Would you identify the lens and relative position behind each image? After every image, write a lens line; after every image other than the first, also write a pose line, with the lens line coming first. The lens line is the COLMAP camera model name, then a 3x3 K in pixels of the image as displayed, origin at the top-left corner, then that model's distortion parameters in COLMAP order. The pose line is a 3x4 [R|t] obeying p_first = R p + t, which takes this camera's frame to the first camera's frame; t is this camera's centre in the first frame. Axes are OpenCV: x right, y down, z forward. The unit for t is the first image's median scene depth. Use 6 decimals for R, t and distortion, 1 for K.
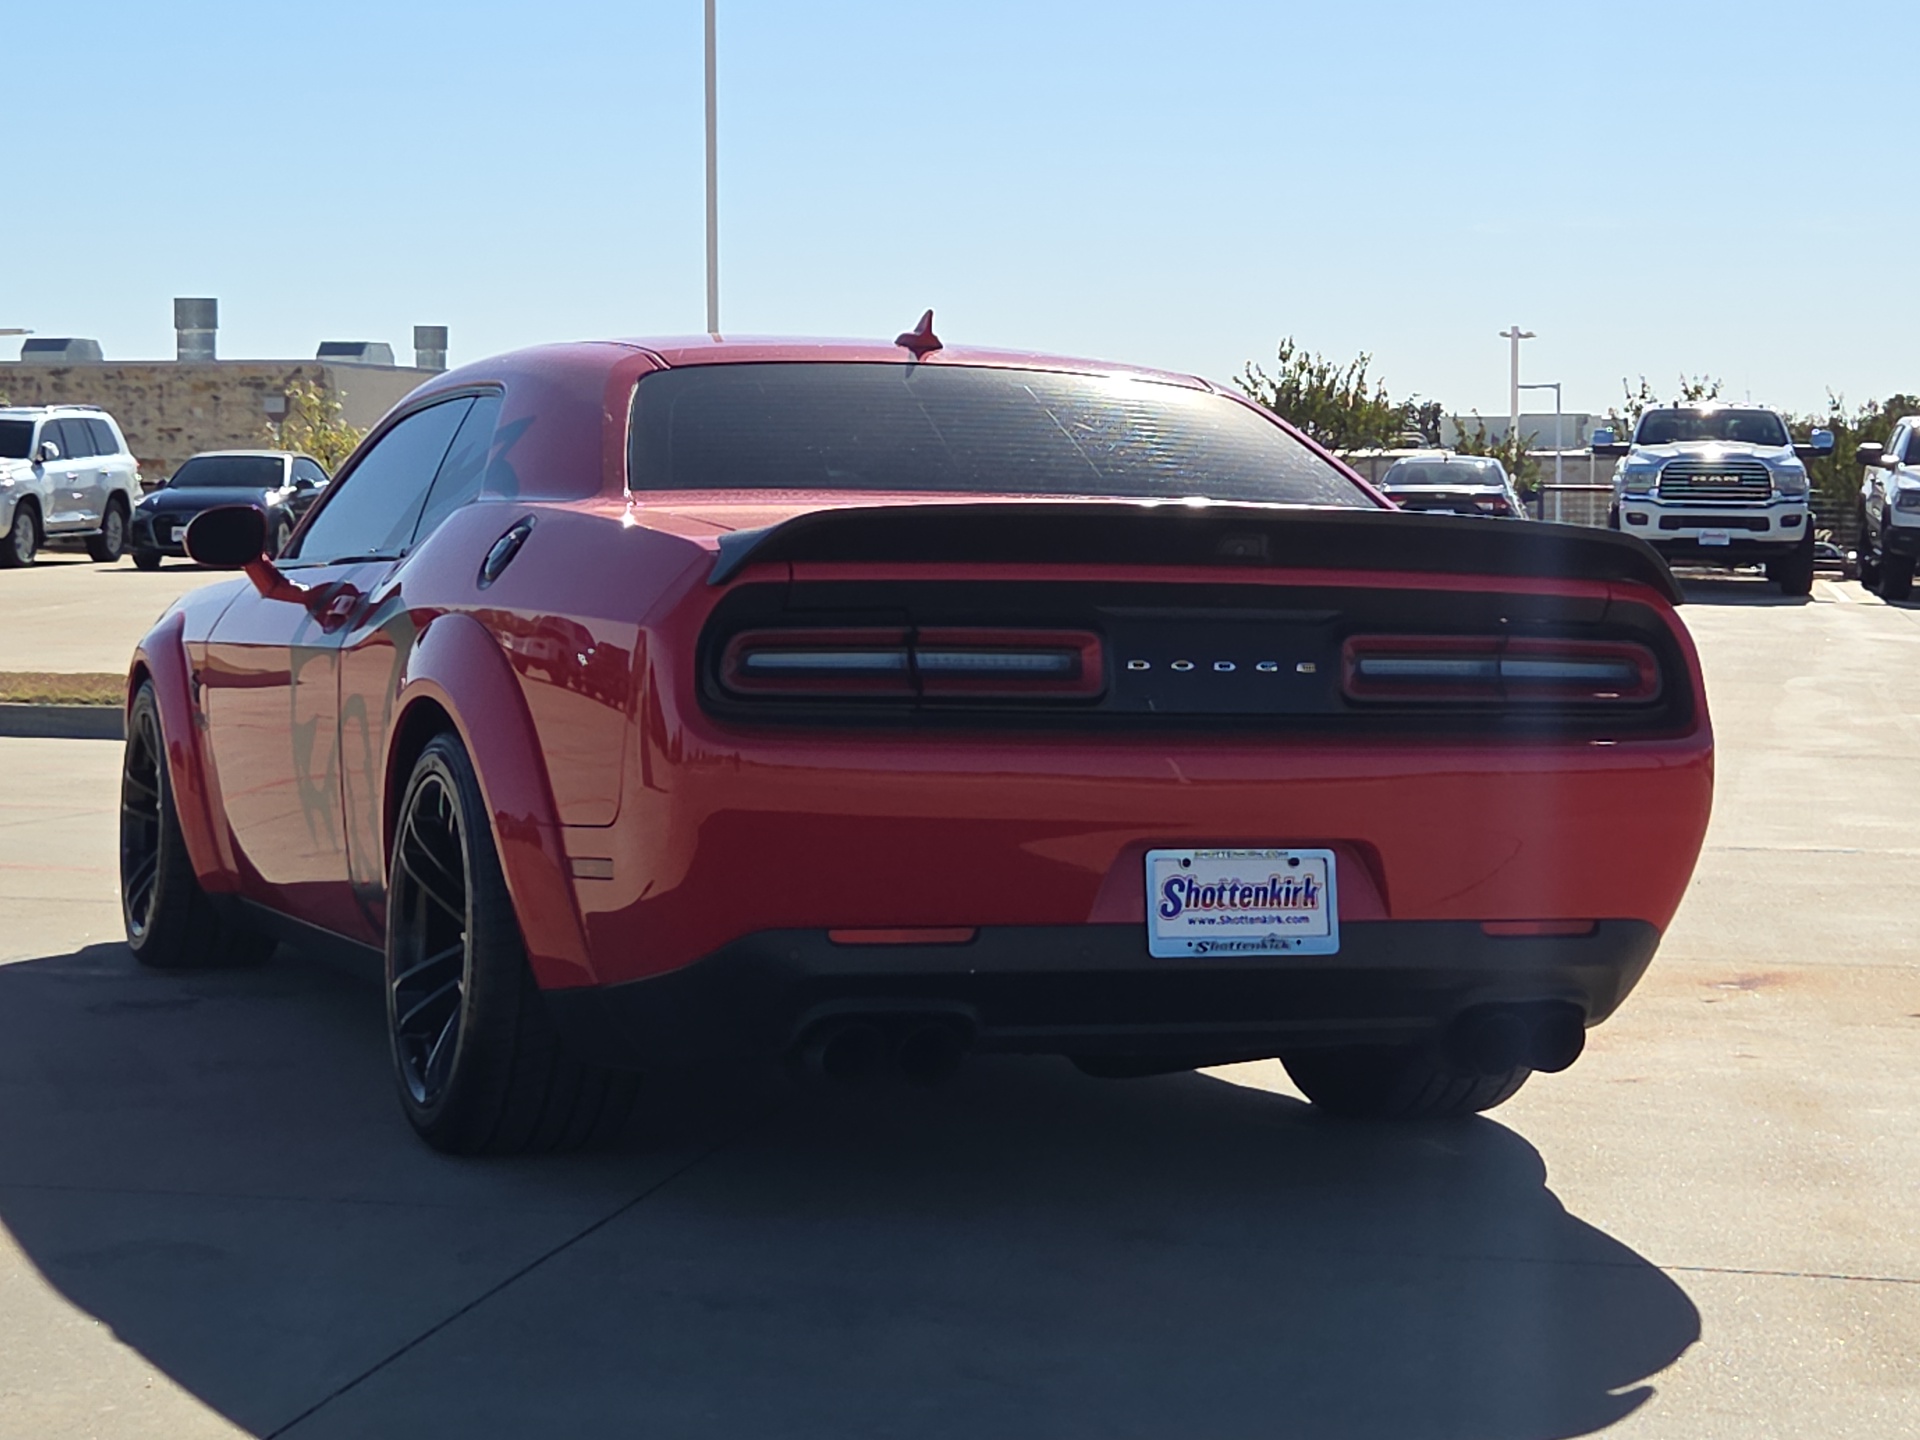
lens RADIAL K [[3891.0, 0, 960.0], [0, 3891.0, 720.0], [0, 0, 1]] dist [0.079769, 0.383575]
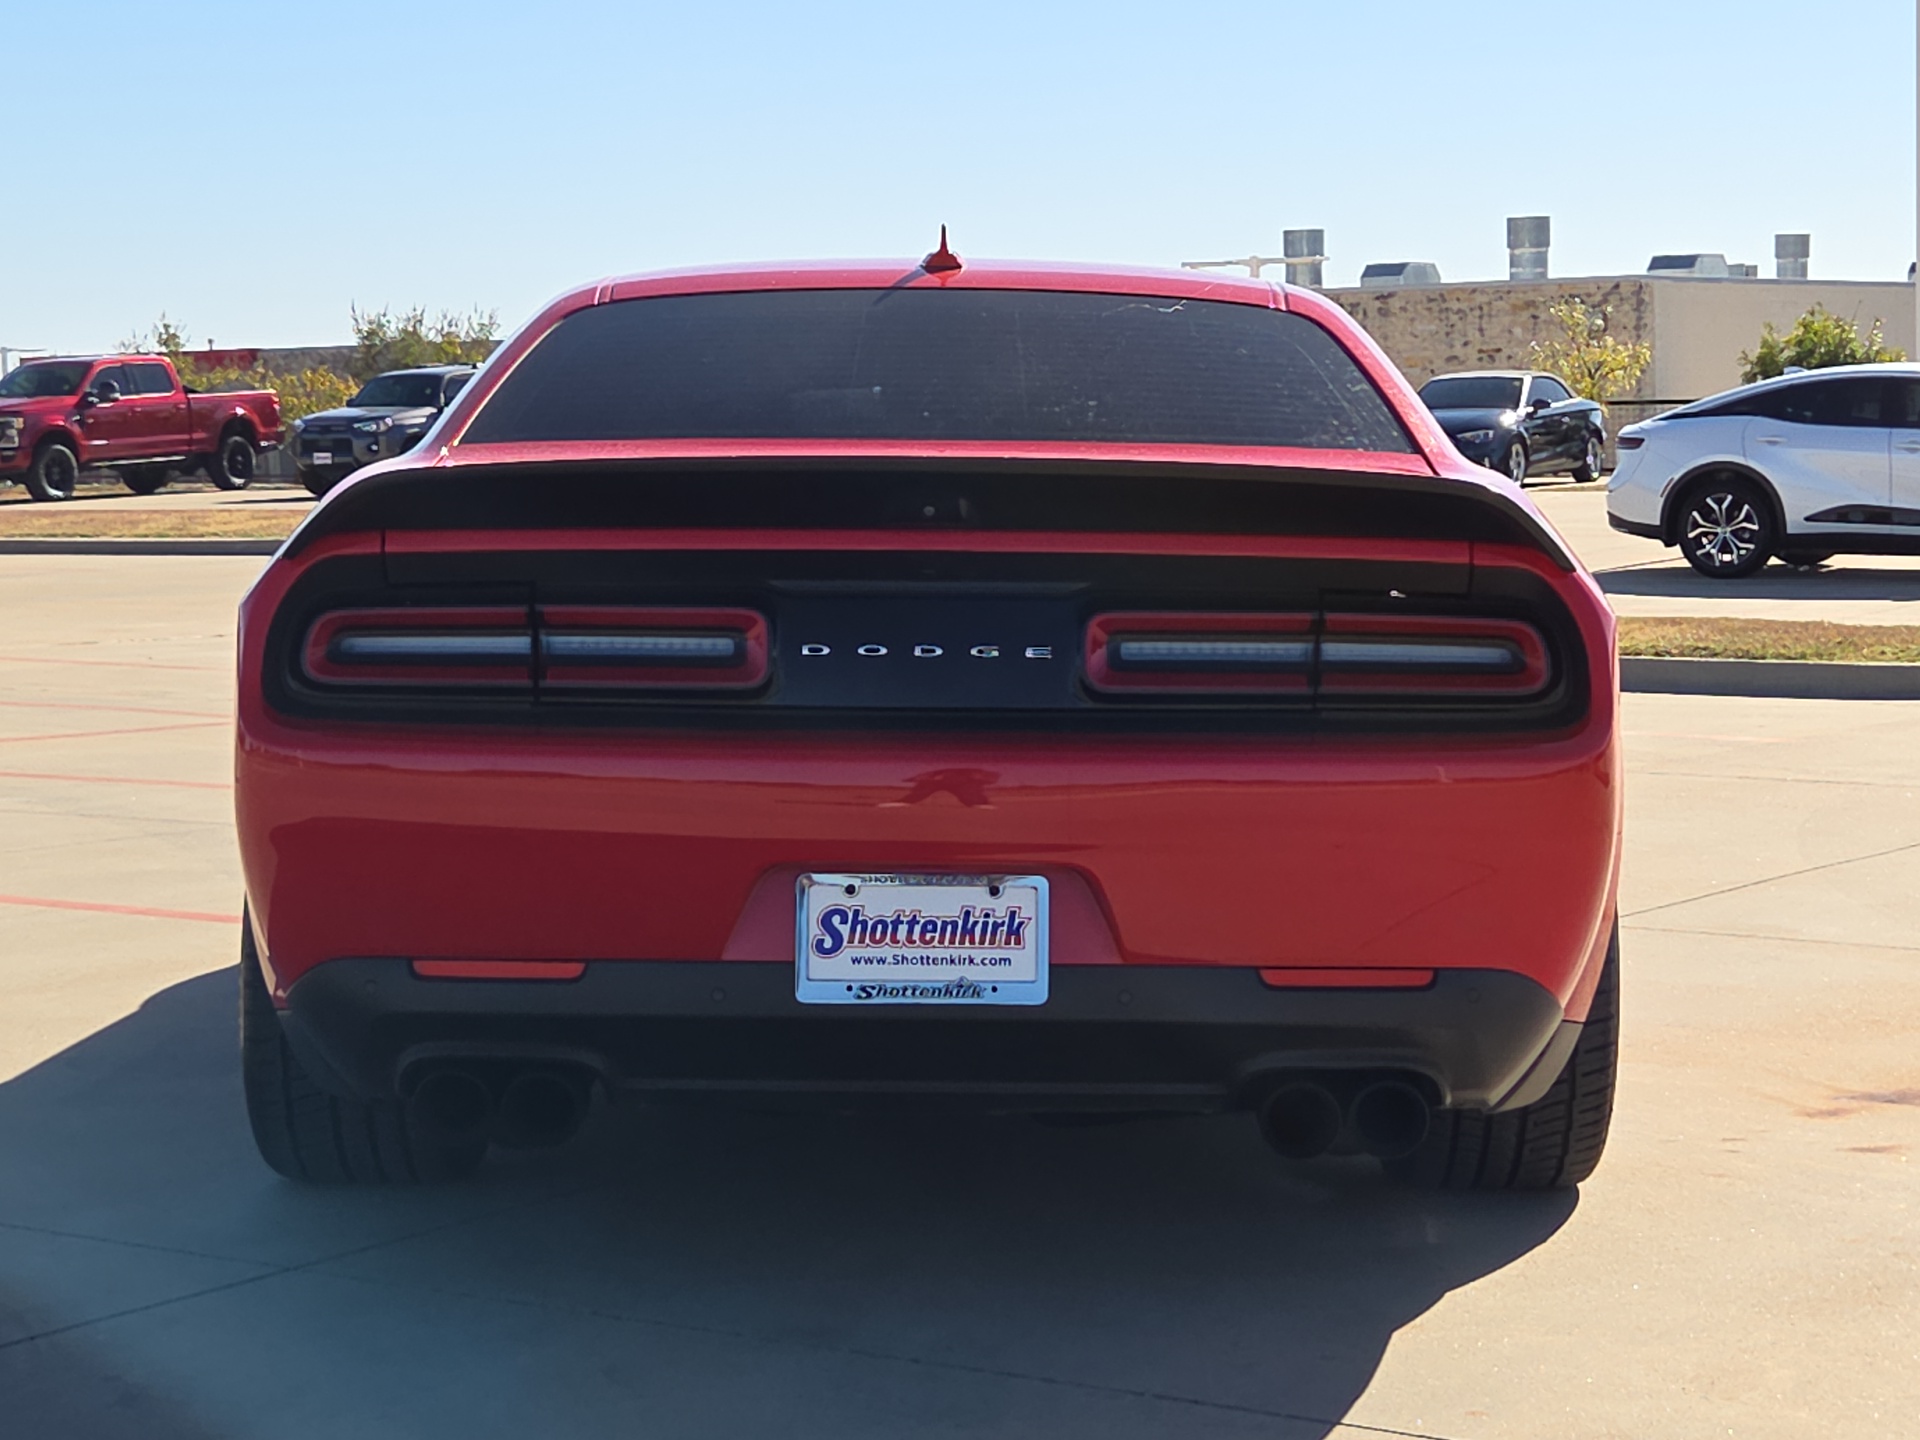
lens RADIAL K [[3891.0, 0, 960.0], [0, 3891.0, 720.0], [0, 0, 1]] dist [0.079769, 0.383575]
pose [[0.934957, 0.009349, -0.354639, 0.368339], [-0.001721, 0.999760, 0.021819, -0.017265], [0.354758, -0.019789, 0.934749, 0.232206]]
